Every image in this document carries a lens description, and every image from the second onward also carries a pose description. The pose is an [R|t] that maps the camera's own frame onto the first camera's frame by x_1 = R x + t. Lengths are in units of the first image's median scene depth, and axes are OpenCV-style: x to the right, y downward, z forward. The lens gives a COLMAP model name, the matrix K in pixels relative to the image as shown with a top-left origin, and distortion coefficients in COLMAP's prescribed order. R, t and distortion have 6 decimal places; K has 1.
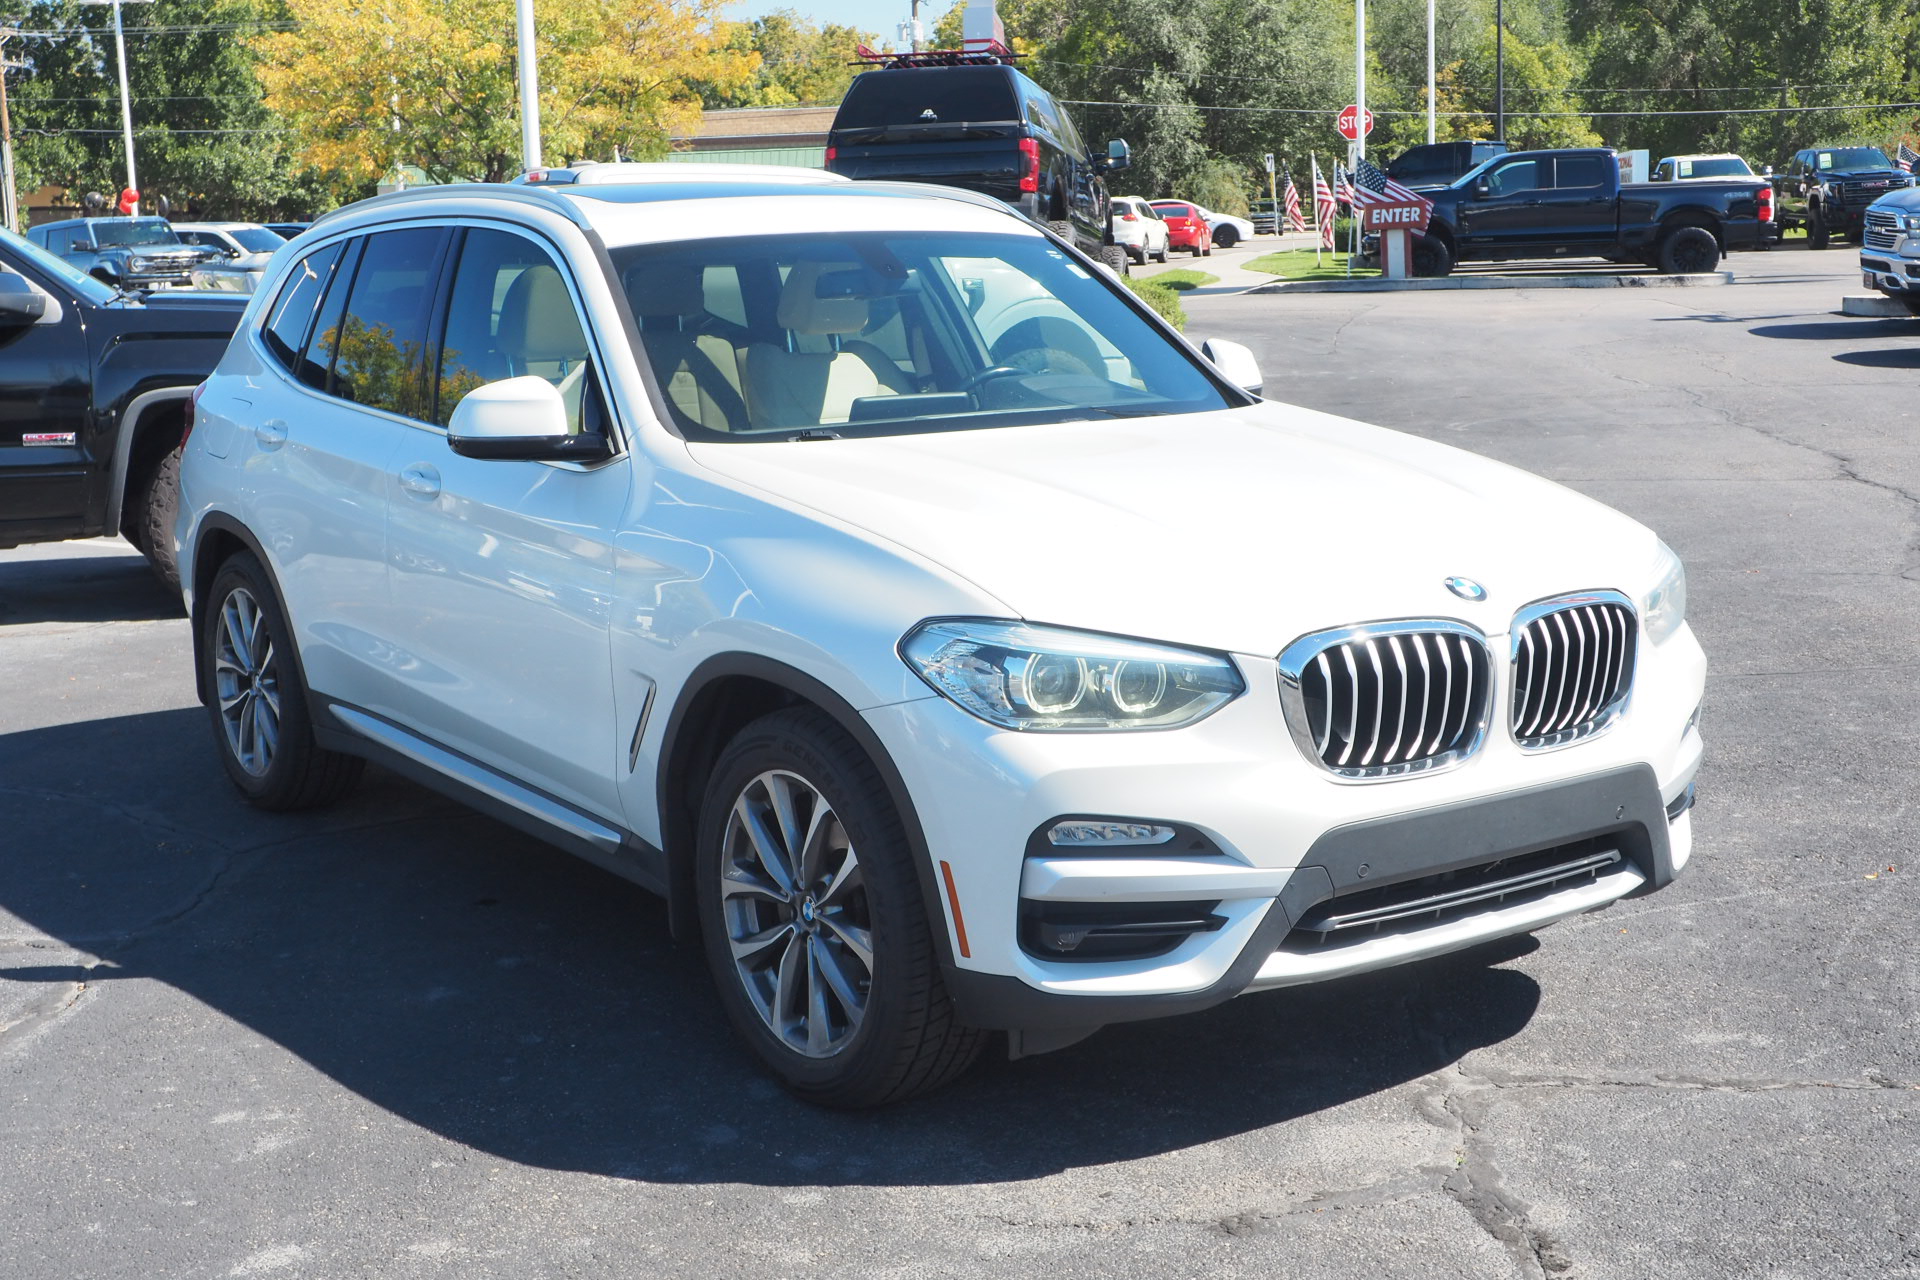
lens RADIAL K [[1275.2, 0, 960.3], [0, 1275.2, 651.8], [0, 0, 1]] dist [-0.001104, 0.001959]
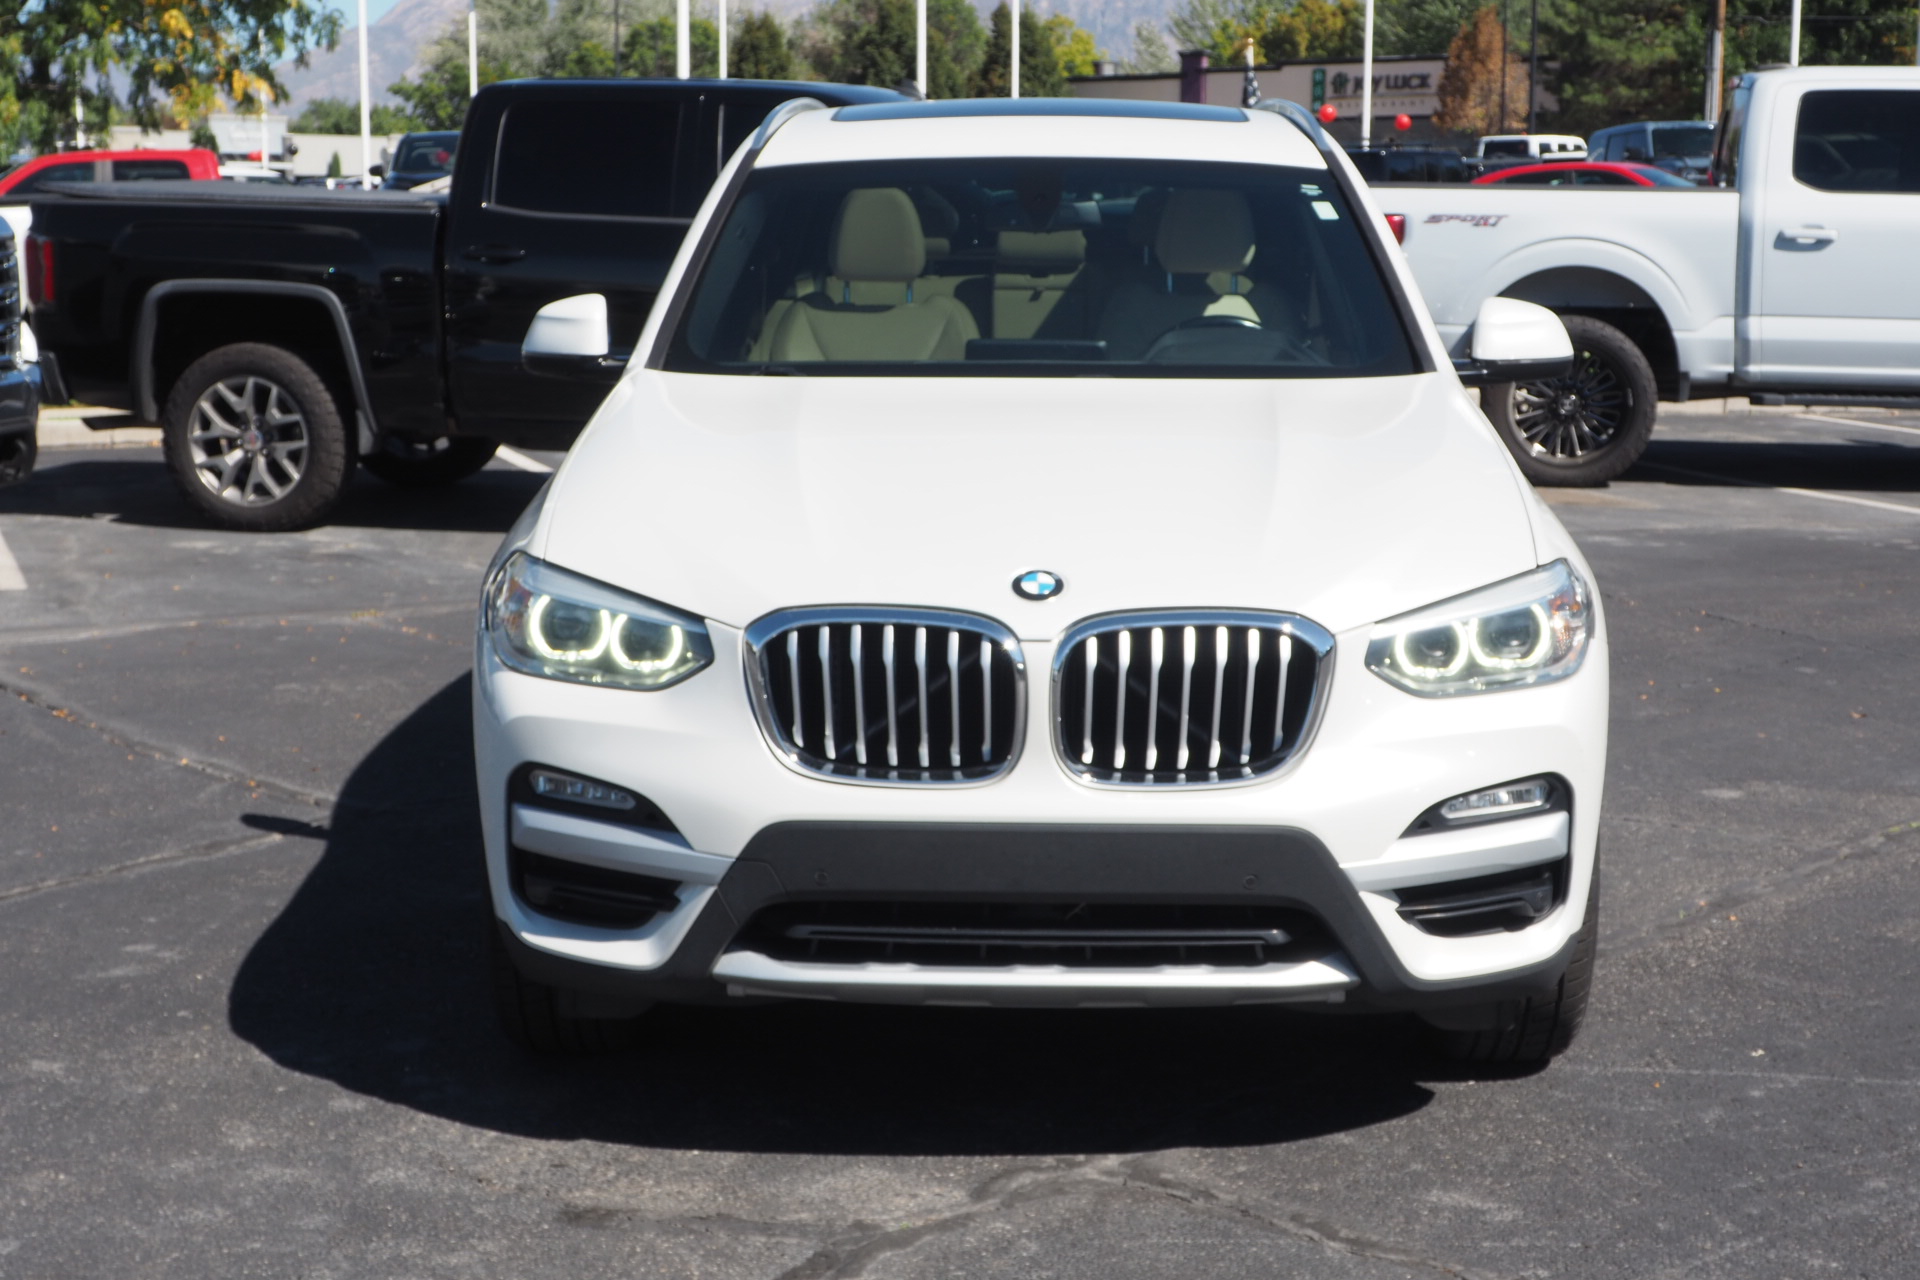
lens RADIAL K [[1453.9, 0, 961.5], [0, 1453.9, 630.7], [0, 0, 1]] dist [-0.007944, 0.006735]
pose [[0.935761, 0.122796, -0.330564, 0.674170], [-0.122429, 0.992233, 0.022018, -0.033306], [0.330701, 0.019867, 0.943527, 0.057717]]
